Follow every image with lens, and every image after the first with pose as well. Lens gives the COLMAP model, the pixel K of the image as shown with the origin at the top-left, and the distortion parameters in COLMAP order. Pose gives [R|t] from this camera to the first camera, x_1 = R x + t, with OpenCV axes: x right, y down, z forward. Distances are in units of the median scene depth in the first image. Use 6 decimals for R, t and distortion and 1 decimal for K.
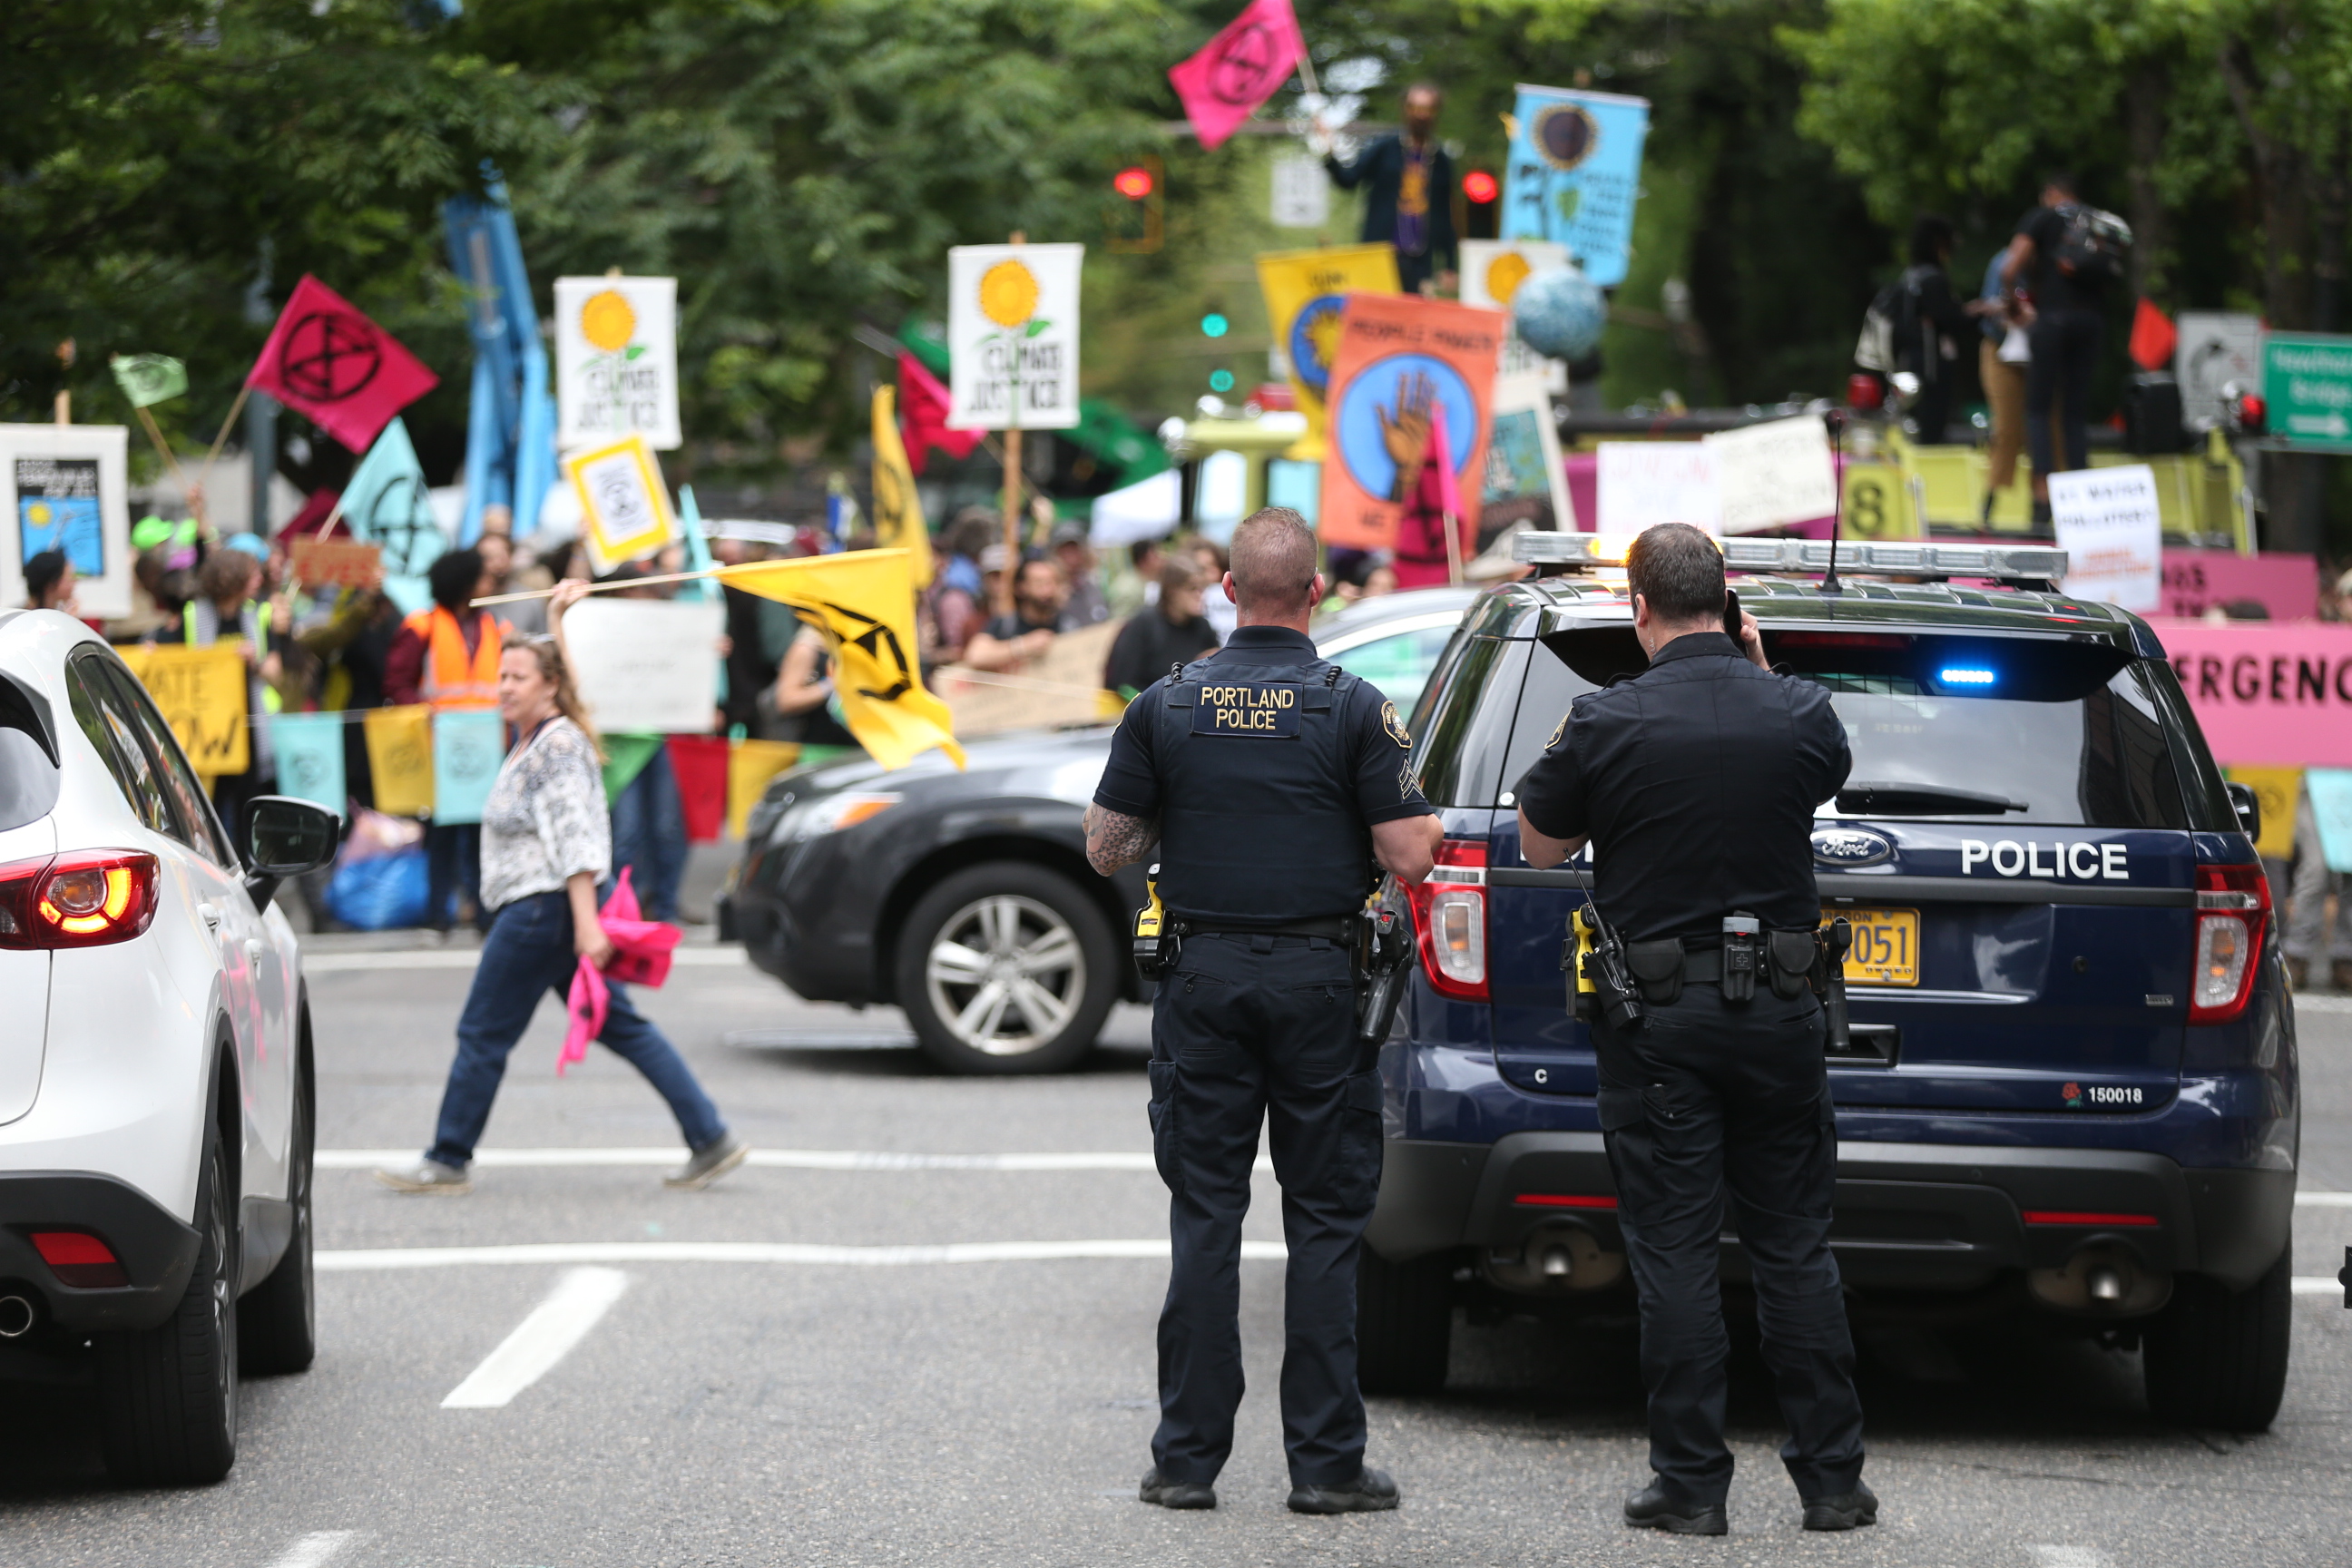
lens RADIAL K [[9954.2, 0, 1177.5], [0, 9954.2, 786.3], [0, 0, 1]] dist [0.295411, 0.000000]
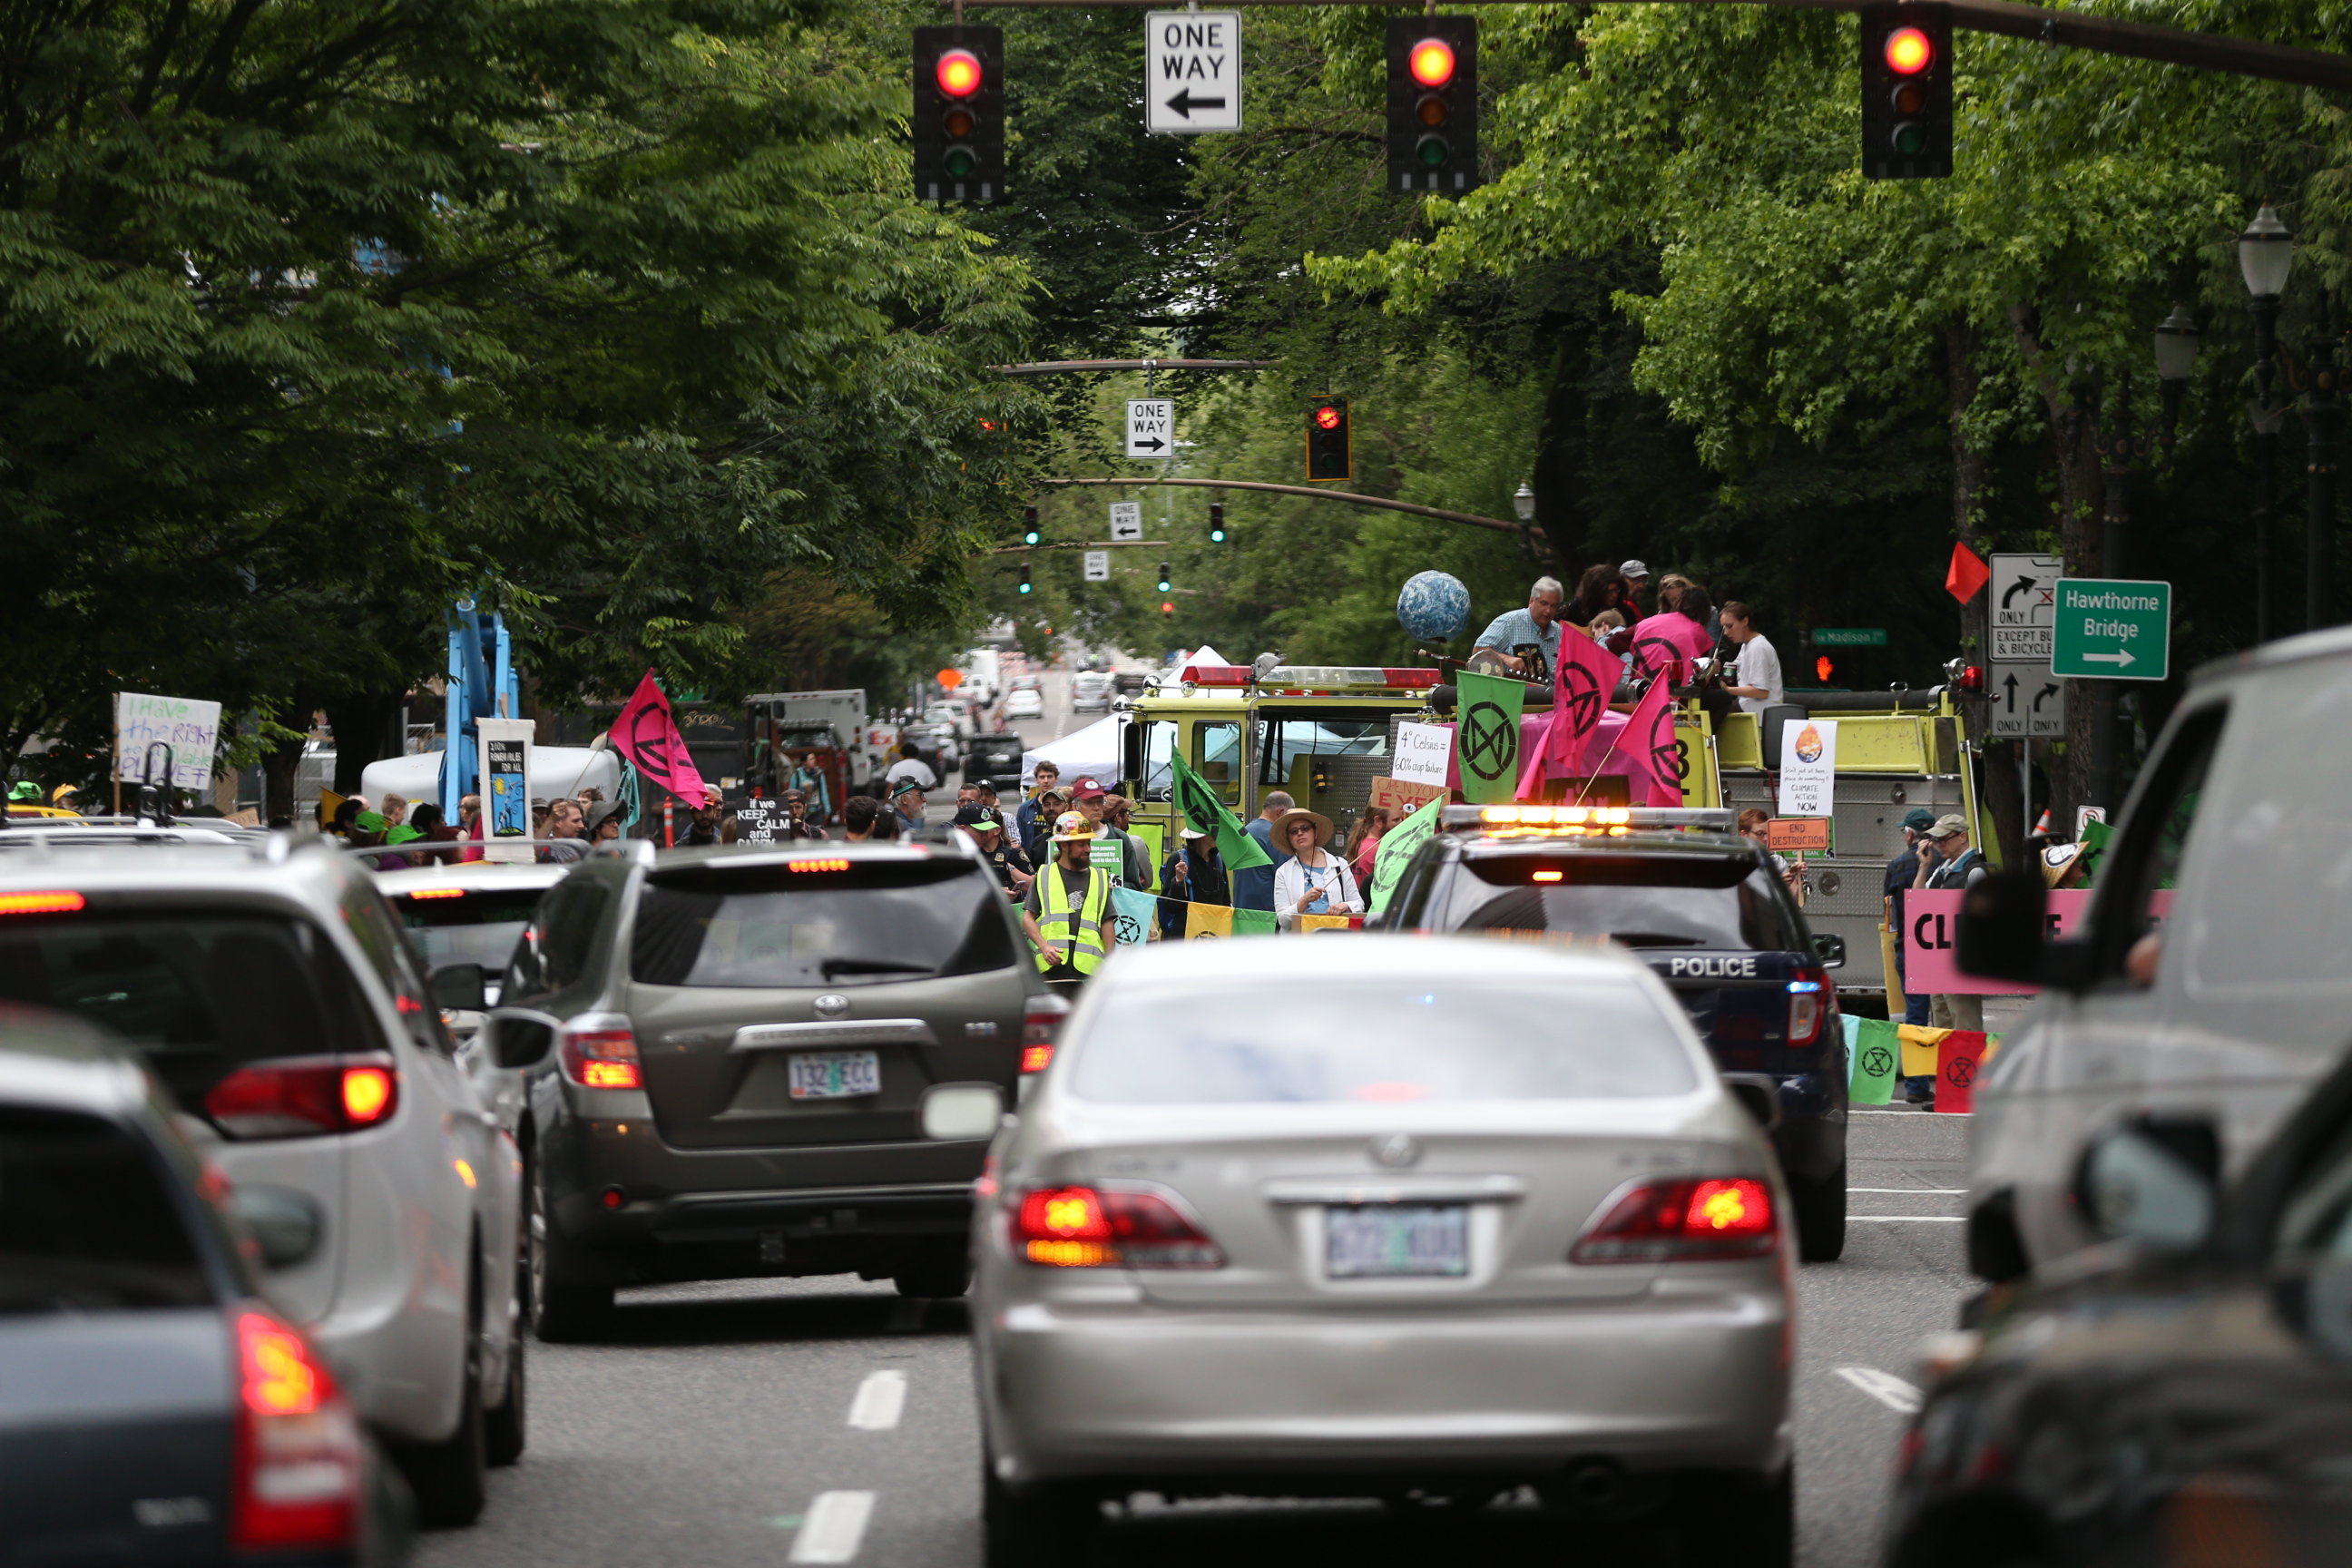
lens RADIAL K [[12257.4, 0, 1174.4], [0, 12257.4, 782.5], [0, 0, 1]] dist [0.605916, 0.000000]
pose [[0.999600, -0.018626, 0.021260, -0.017547], [0.019090, 0.999579, -0.021868, 0.005257], [-0.020843, 0.022265, 0.999535, -0.350472]]
